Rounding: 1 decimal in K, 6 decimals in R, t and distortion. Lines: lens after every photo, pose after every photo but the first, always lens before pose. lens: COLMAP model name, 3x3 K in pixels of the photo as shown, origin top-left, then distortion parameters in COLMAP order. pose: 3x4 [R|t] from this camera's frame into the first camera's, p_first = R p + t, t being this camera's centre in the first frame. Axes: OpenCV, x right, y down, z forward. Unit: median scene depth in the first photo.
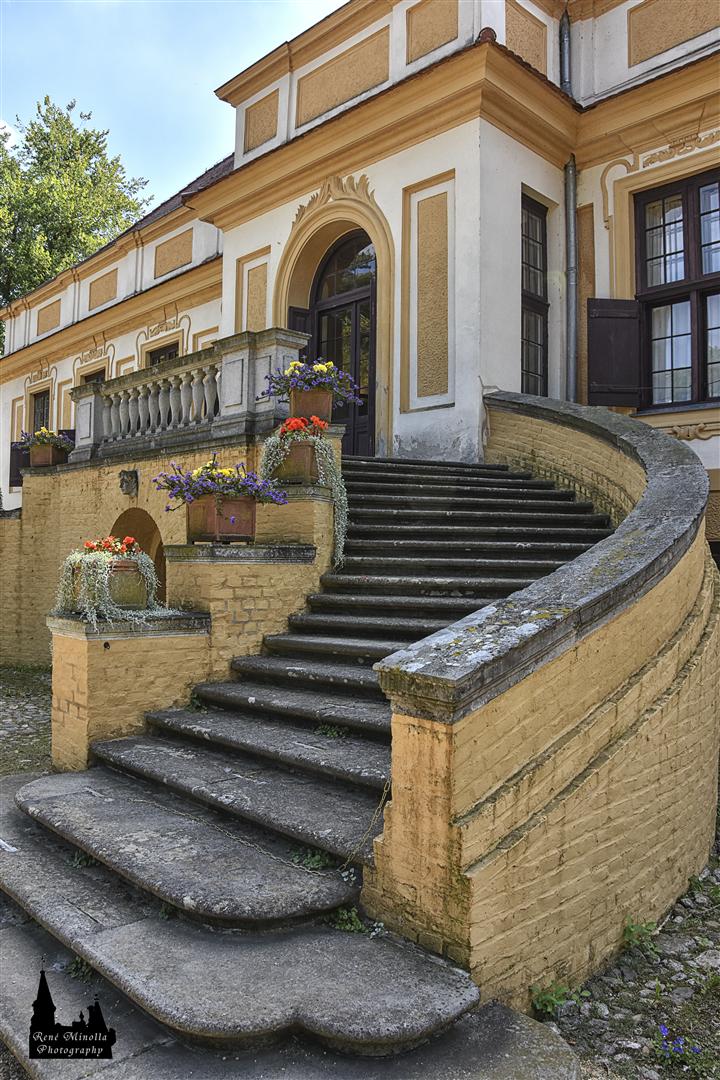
lens RADIAL K [[850.3, 0, 360.0], [0, 850.3, 540.0], [0, 0, 1]] dist [-0.124526, 0.001016]
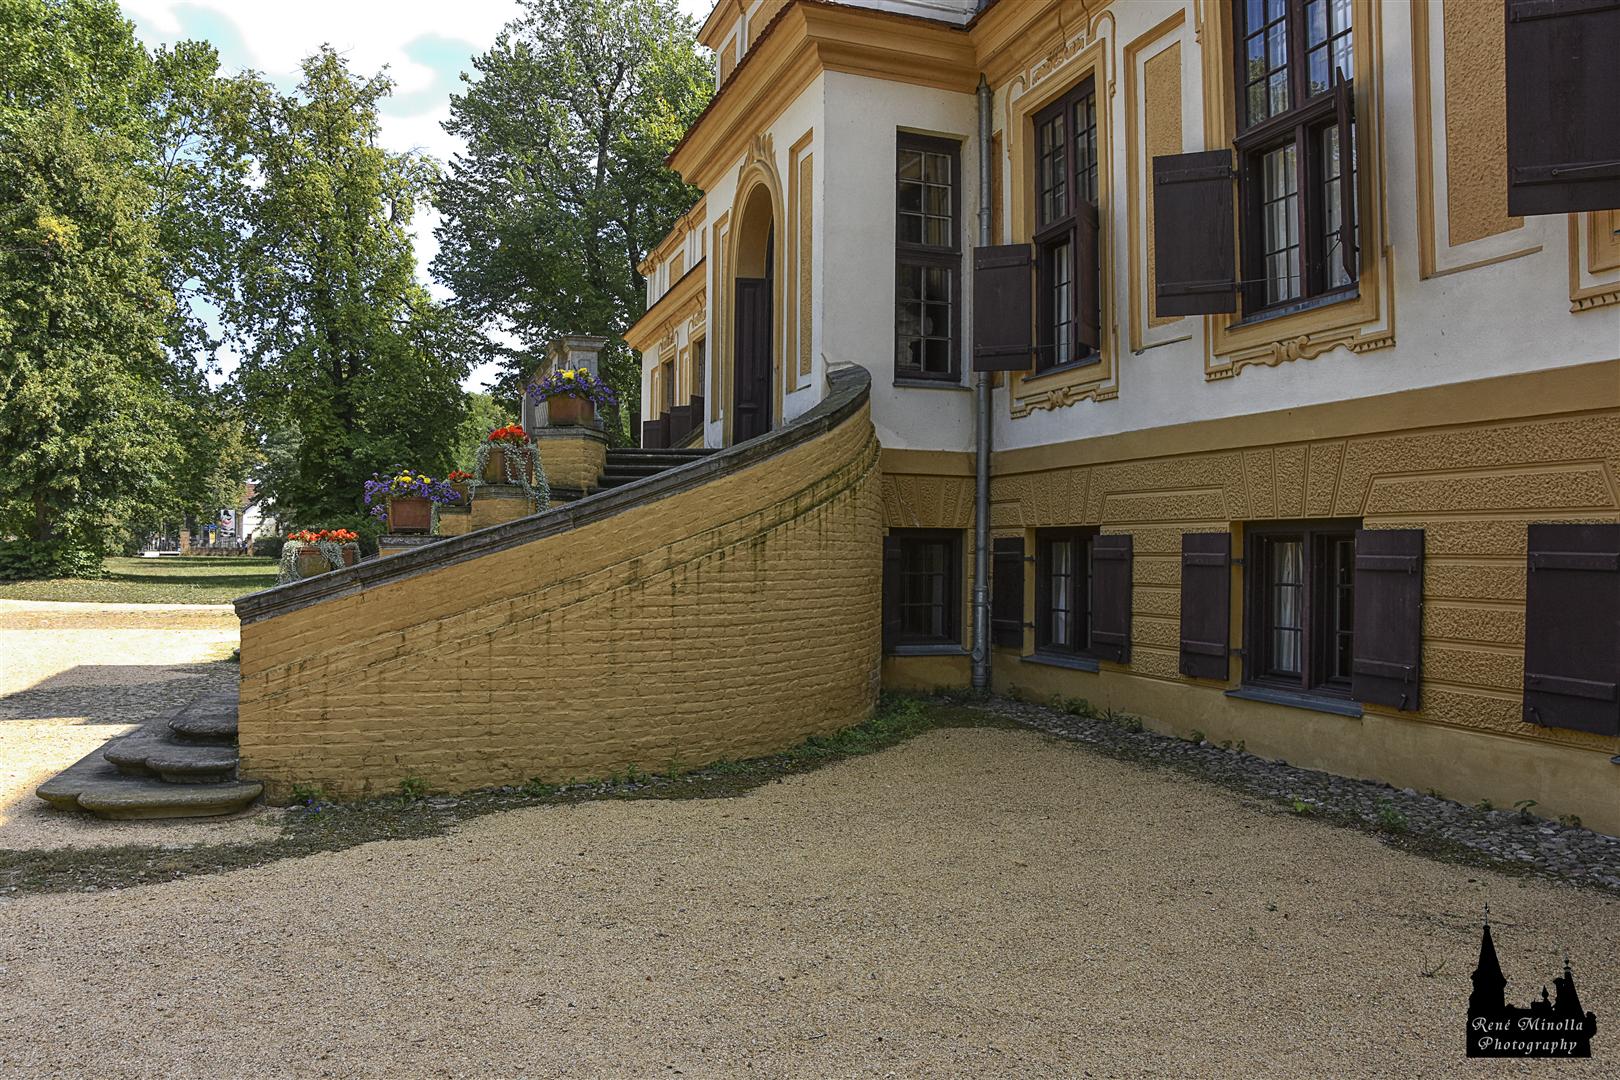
lens RADIAL K [[1275.4, 0, 810.0], [0, 1275.4, 540.0], [0, 0, 1]] dist [-0.124526, 0.001016]
pose [[0.905515, -0.009442, -0.424210, 0.671638], [0.011133, 0.999937, 0.001507, 0.010499], [0.424169, -0.006087, 0.905563, -0.267397]]
